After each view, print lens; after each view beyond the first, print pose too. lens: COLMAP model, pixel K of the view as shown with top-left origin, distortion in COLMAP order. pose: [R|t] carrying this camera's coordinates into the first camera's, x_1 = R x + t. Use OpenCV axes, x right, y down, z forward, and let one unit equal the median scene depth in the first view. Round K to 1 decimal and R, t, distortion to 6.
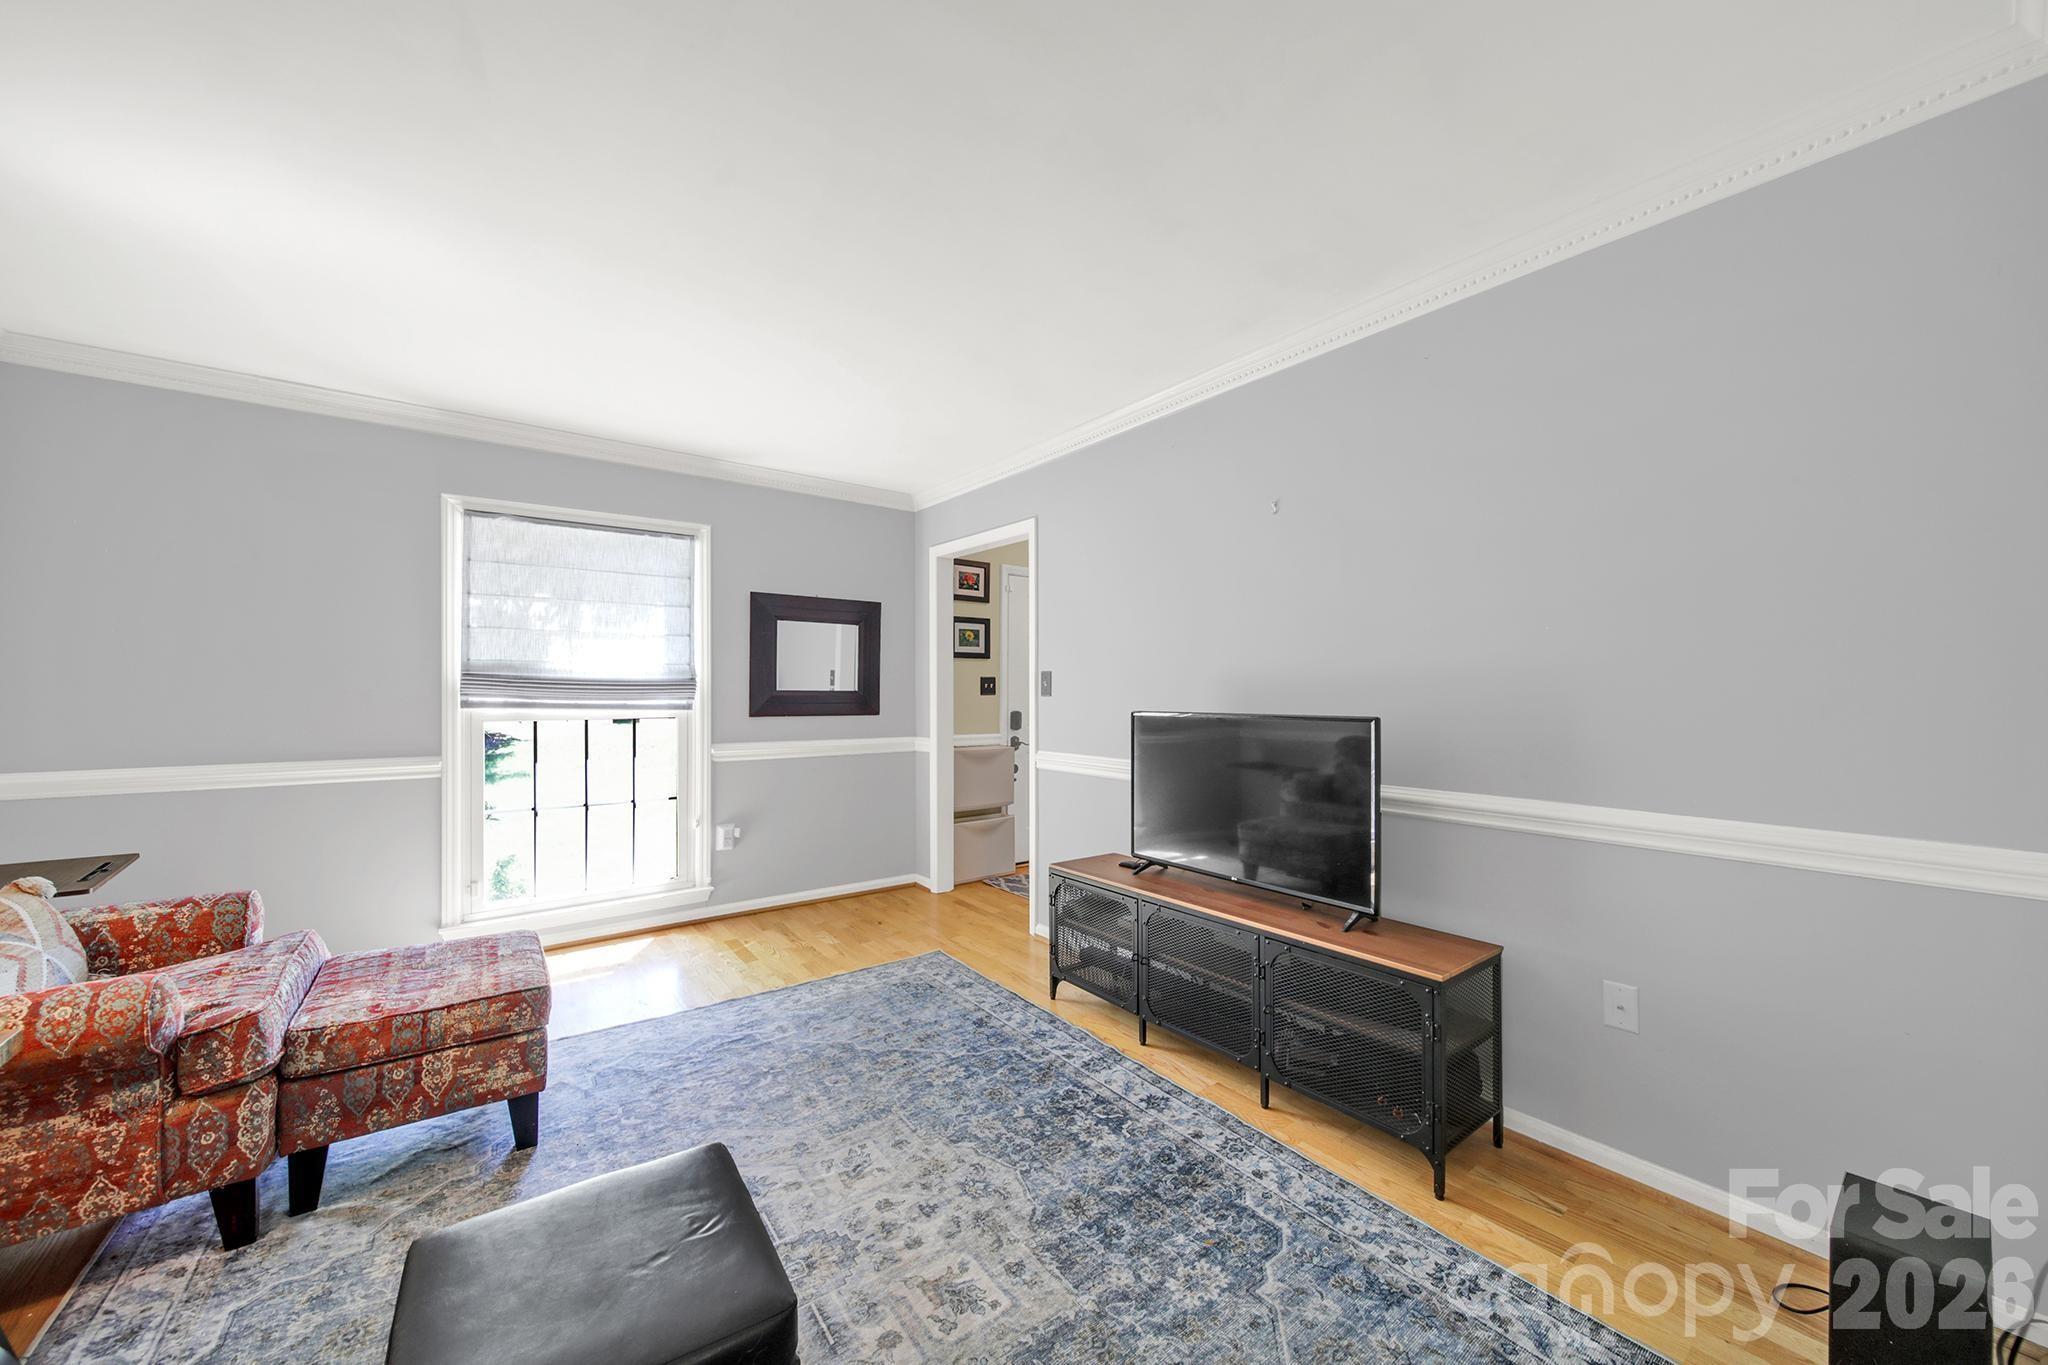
lens RADIAL K [[747.3, 0, 1035.6], [0, 747.3, 689.1], [0, 0, 1]] dist [0.000635, -0.000053]
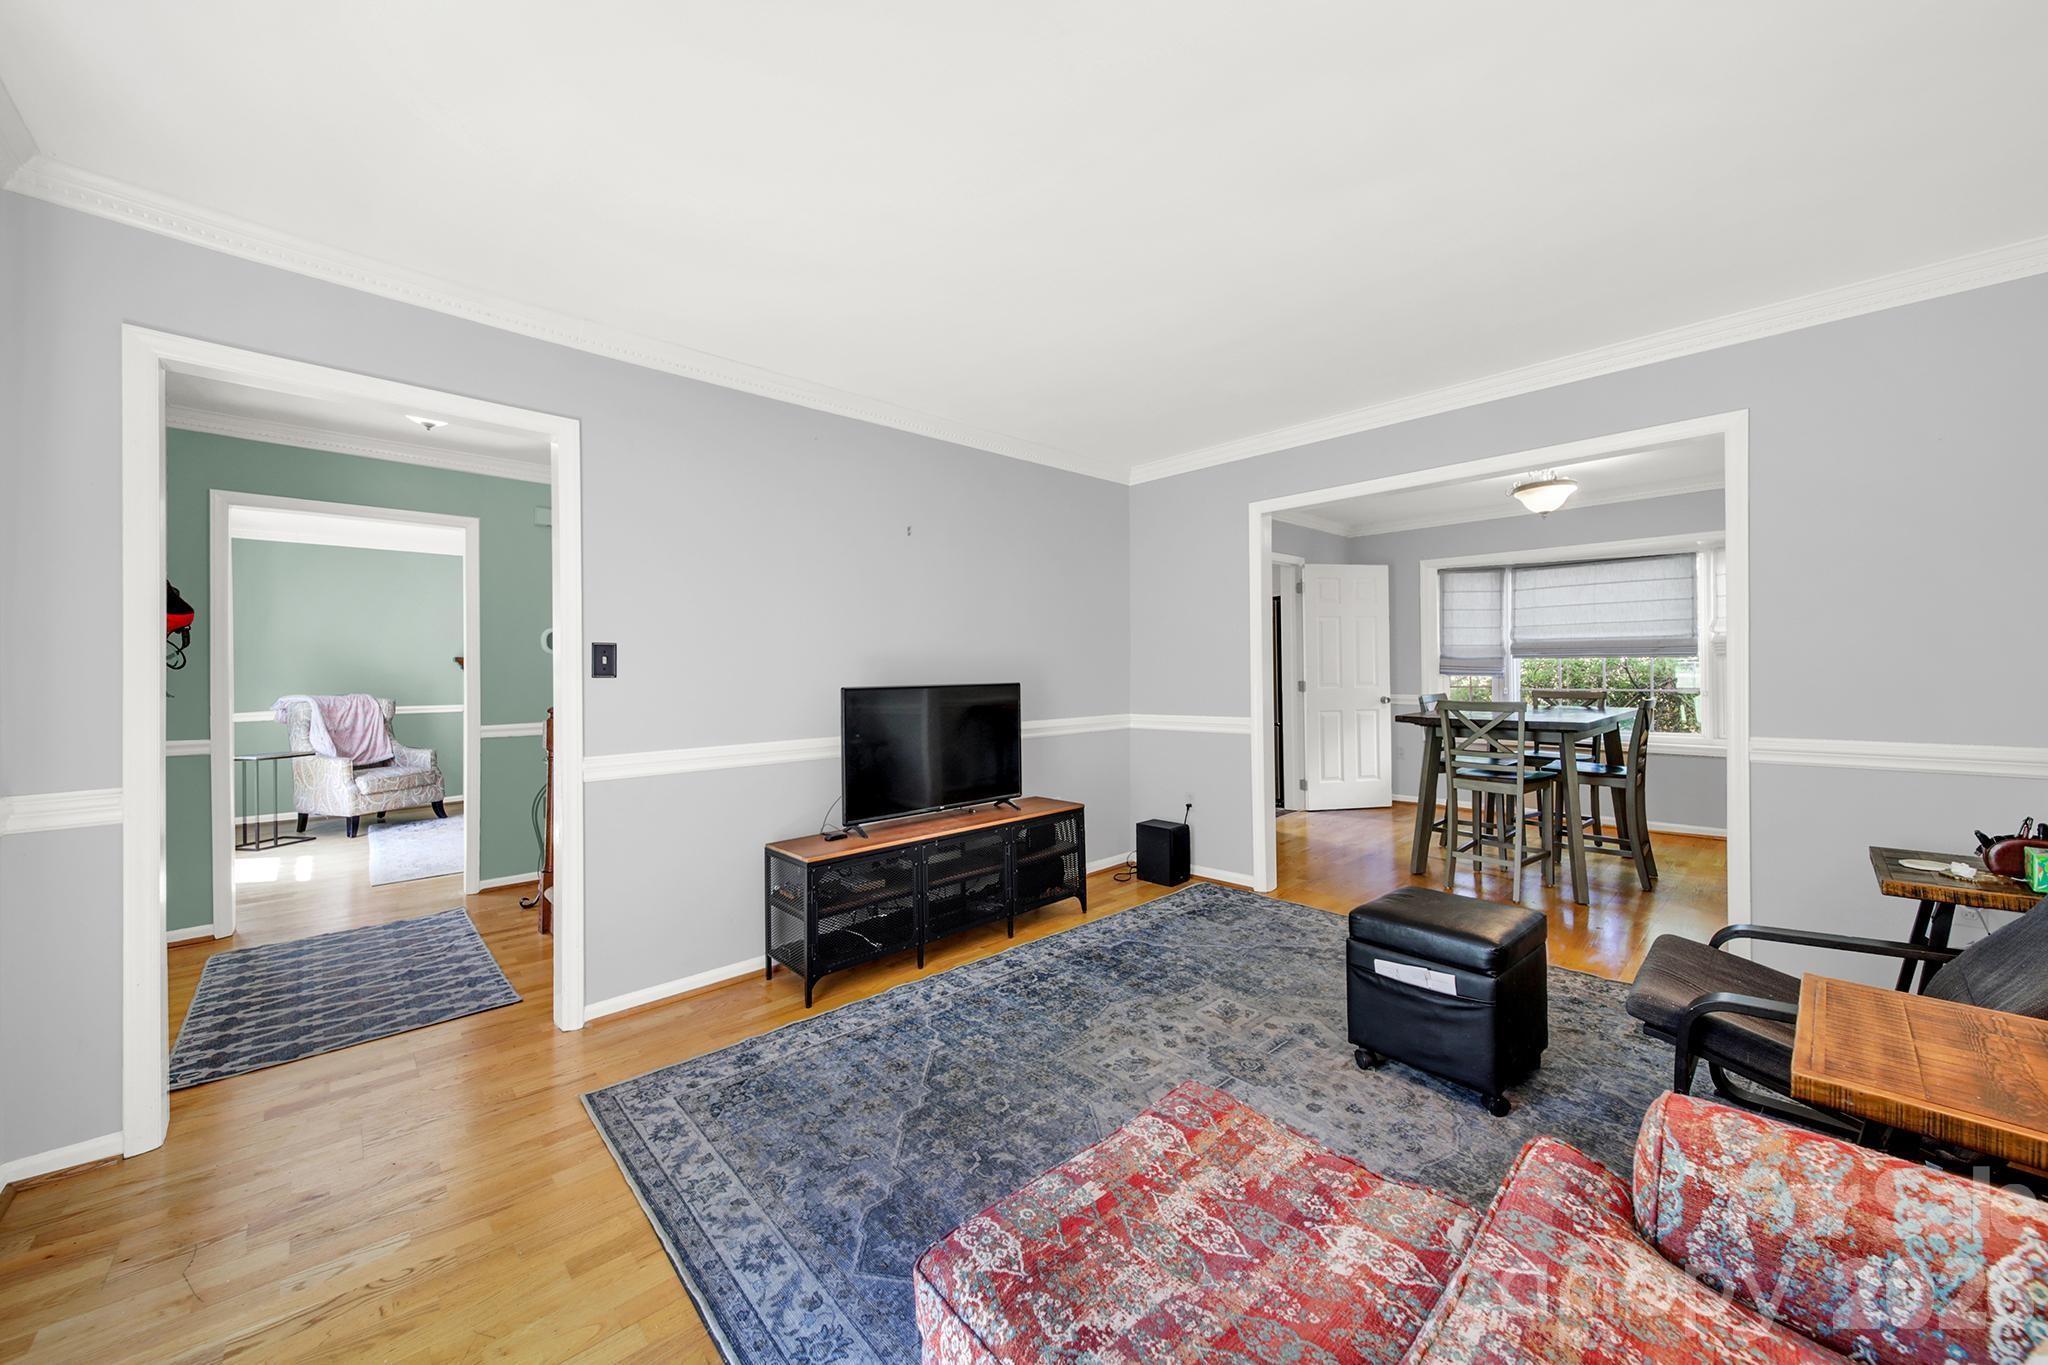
lens RADIAL K [[747.3, 0, 1018.1], [0, 747.3, 665.9], [0, 0, 1]] dist [0.000635, -0.000053]
pose [[-0.088019, 0.005276, 0.996105, -1.304713], [0.008295, 0.999955, -0.004564, 0.008847], [-0.996084, 0.007861, -0.088059, 1.185991]]
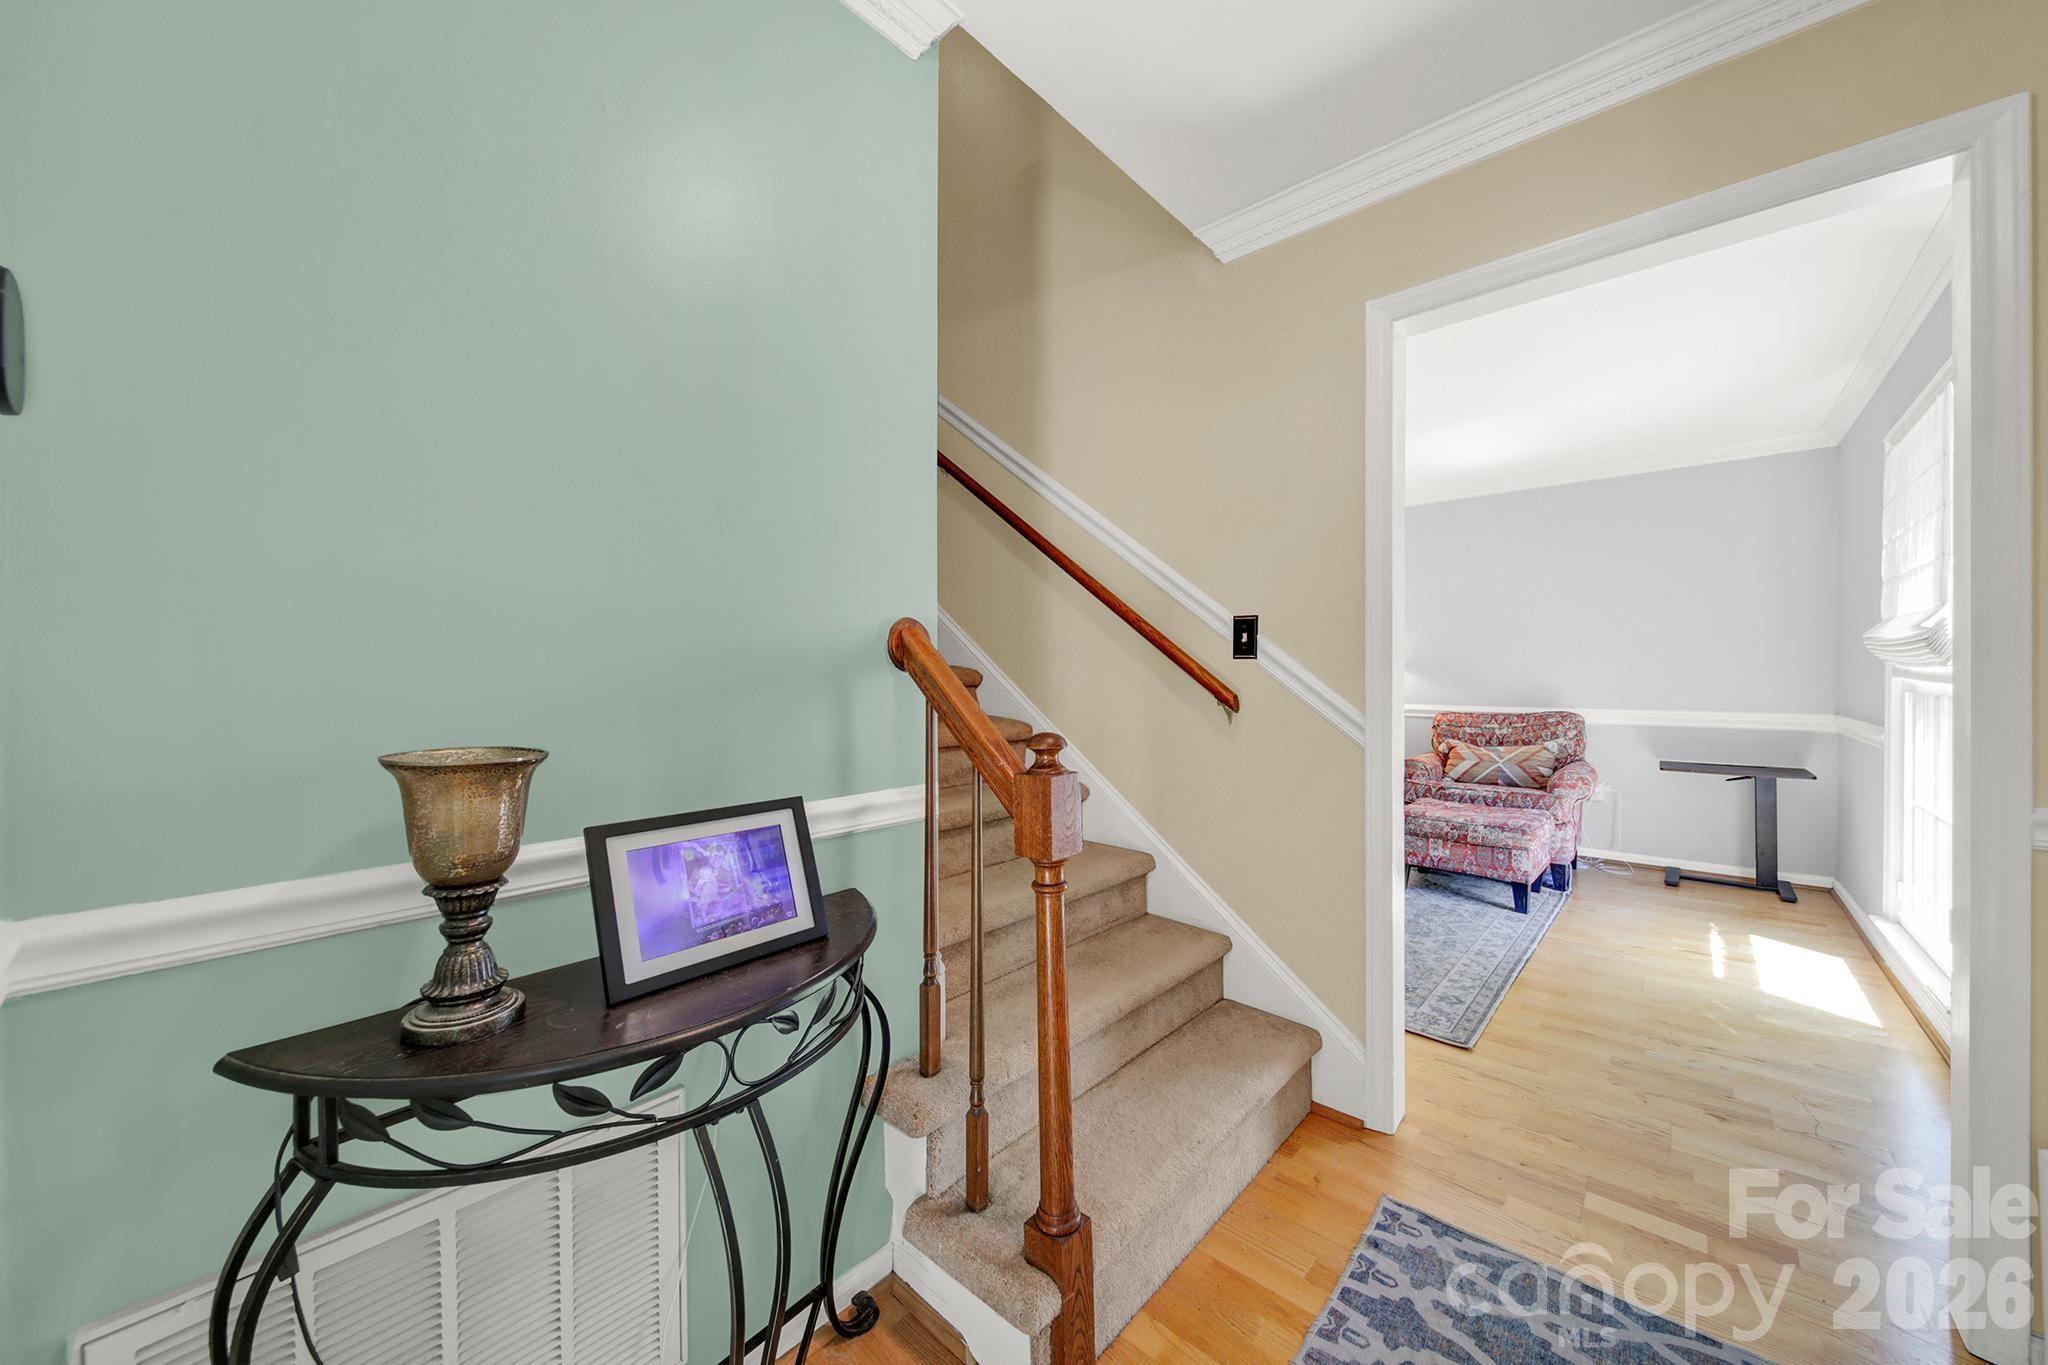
lens RADIAL K [[747.3, 0, 1007.3], [0, 747.3, 679.4], [0, 0, 1]] dist [0.000635, -0.000053]
pose [[-0.985721, 0.006356, -0.168265, 0.656461], [0.004545, 0.999928, 0.011147, 0.023238], [0.168324, 0.010223, -0.985679, 2.689861]]
